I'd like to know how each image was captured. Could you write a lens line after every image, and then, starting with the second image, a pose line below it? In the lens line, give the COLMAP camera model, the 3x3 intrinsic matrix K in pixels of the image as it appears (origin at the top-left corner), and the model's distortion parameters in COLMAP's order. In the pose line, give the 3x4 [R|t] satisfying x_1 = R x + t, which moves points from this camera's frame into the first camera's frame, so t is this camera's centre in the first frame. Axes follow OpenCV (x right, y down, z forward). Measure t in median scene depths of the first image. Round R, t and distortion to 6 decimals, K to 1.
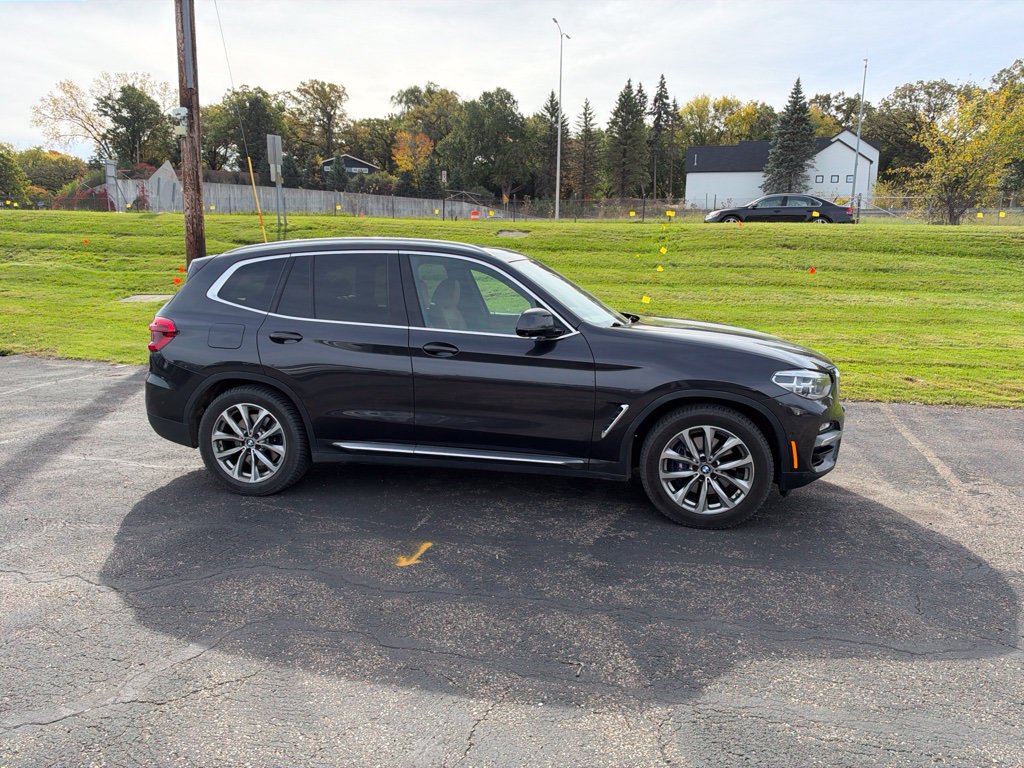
lens RADIAL K [[739.3, 0, 517.7], [0, 739.3, 376.9], [0, 0, 1]] dist [0.000621, -0.014826]
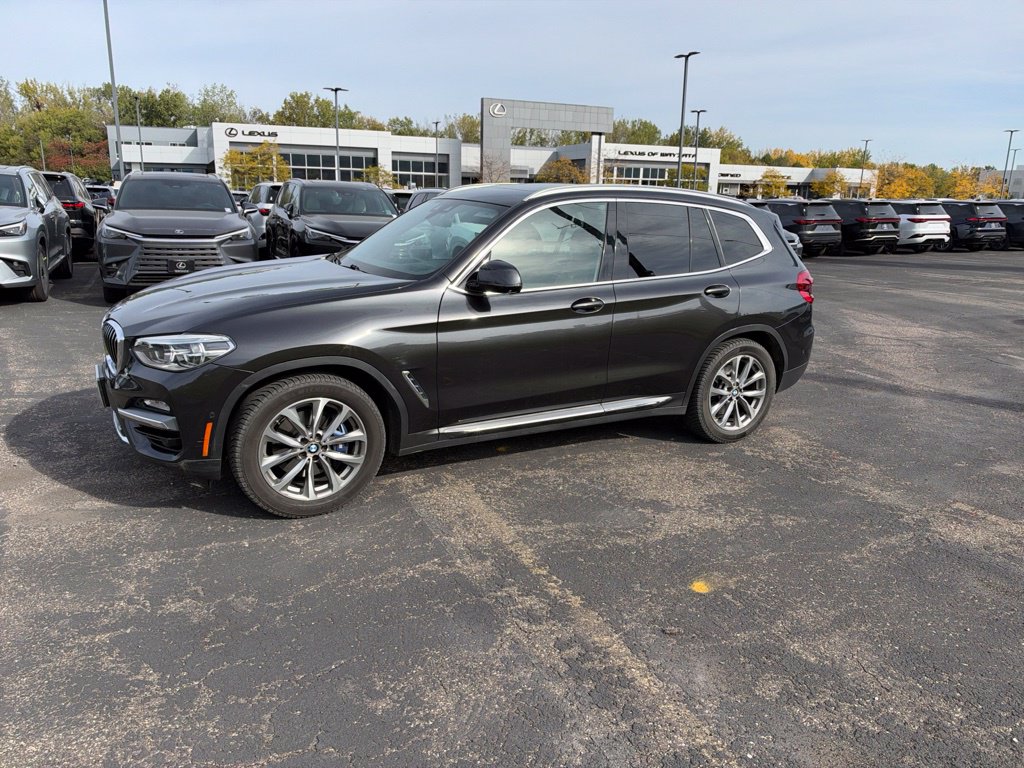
lens RADIAL K [[739.3, 0, 506.8], [0, 739.3, 381.4], [0, 0, 1]] dist [0.000621, -0.014826]
pose [[-0.752197, 0.128620, -0.646264, 0.143393], [-0.139729, 0.927326, 0.347191, -0.067793], [0.643953, 0.351458, -0.679560, 0.424085]]
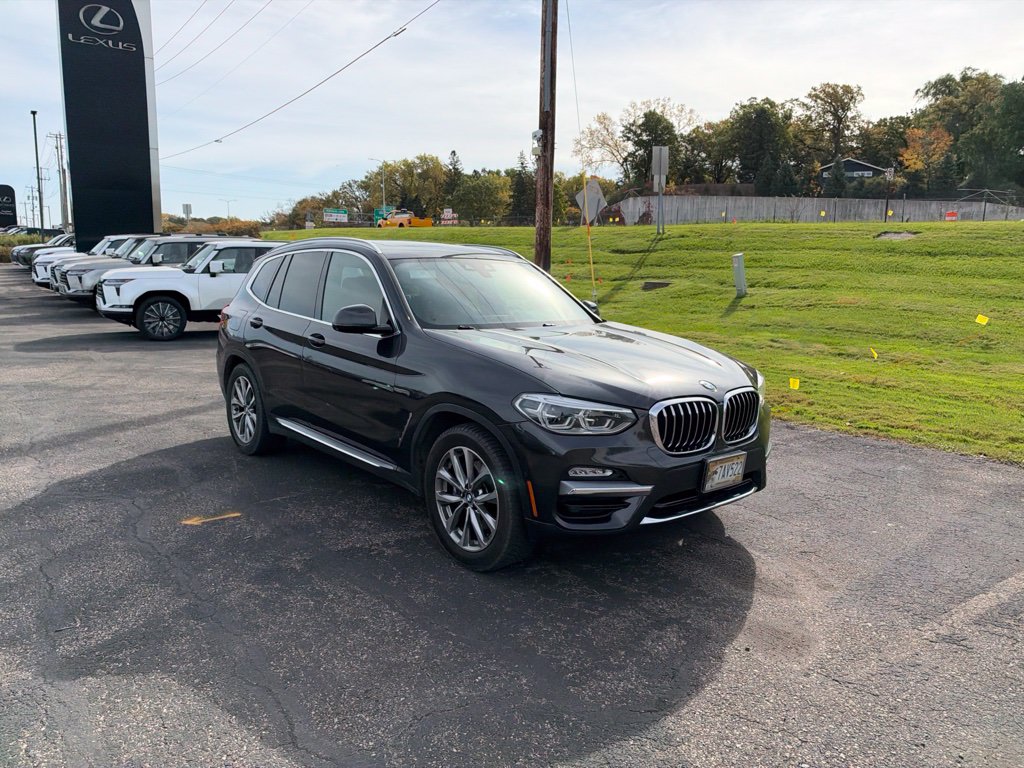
lens RADIAL K [[739.3, 0, 514.4], [0, 739.3, 380.6], [0, 0, 1]] dist [0.000621, -0.014826]
pose [[0.790490, 0.098990, -0.604423, 0.162176], [-0.104419, 0.994187, 0.026260, -0.008104], [0.603509, 0.042355, 0.796231, 0.068860]]
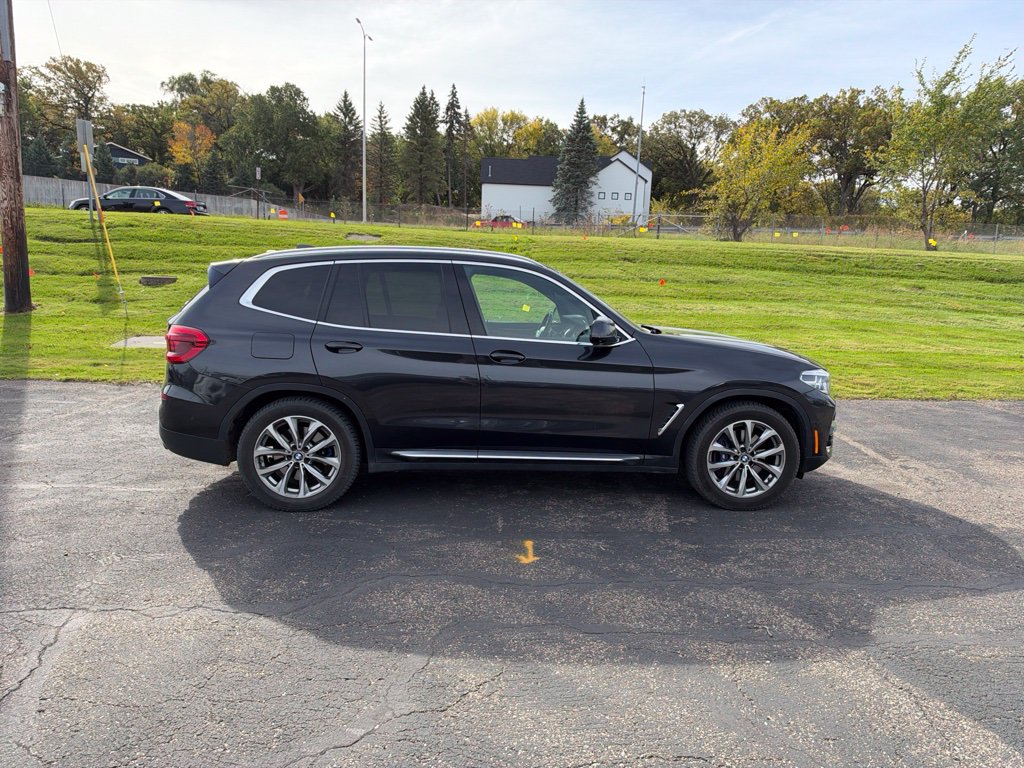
lens RADIAL K [[739.3, 0, 517.5], [0, 739.3, 384.2], [0, 0, 1]] dist [0.000621, -0.014826]
pose [[0.960326, -0.023403, 0.277897, -0.080742], [0.022775, 0.999726, 0.005490, -0.000835], [-0.277949, 0.001057, 0.960595, -0.000333]]
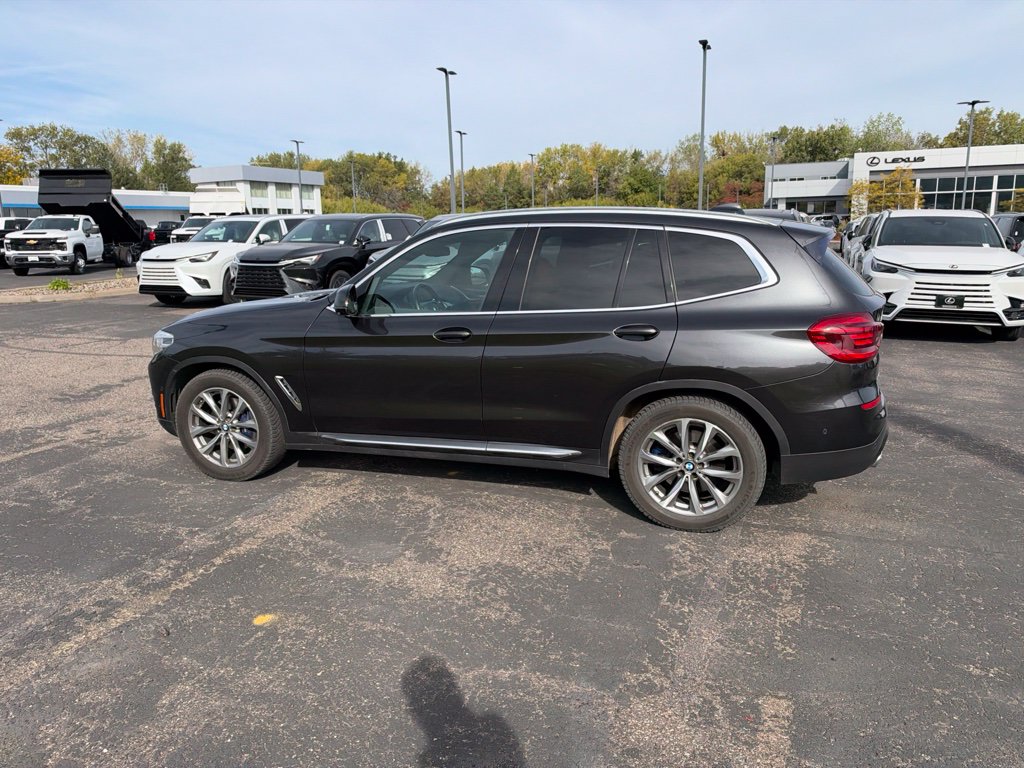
lens RADIAL K [[739.3, 0, 518.4], [0, 739.3, 378.7], [0, 0, 1]] dist [0.000621, -0.014826]
pose [[-0.994637, -0.012882, 0.102622, -0.042800], [0.024537, 0.934498, 0.355122, -0.077679], [-0.100475, 0.355736, -0.929170, 0.476239]]
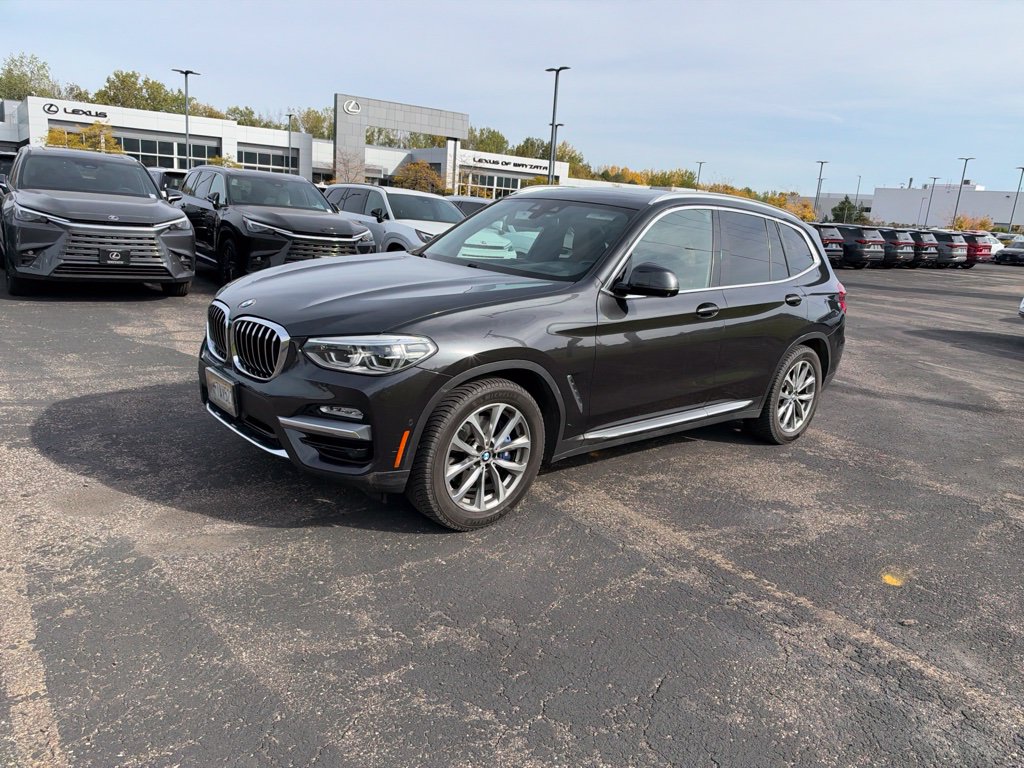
lens RADIAL K [[739.3, 0, 516.3], [0, 739.3, 381.2], [0, 0, 1]] dist [0.000621, -0.014826]
pose [[-0.589929, 0.124245, -0.797839, 0.191326], [-0.212638, 0.929308, 0.301945, -0.052956], [0.778954, 0.347777, -0.521806, 0.367029]]
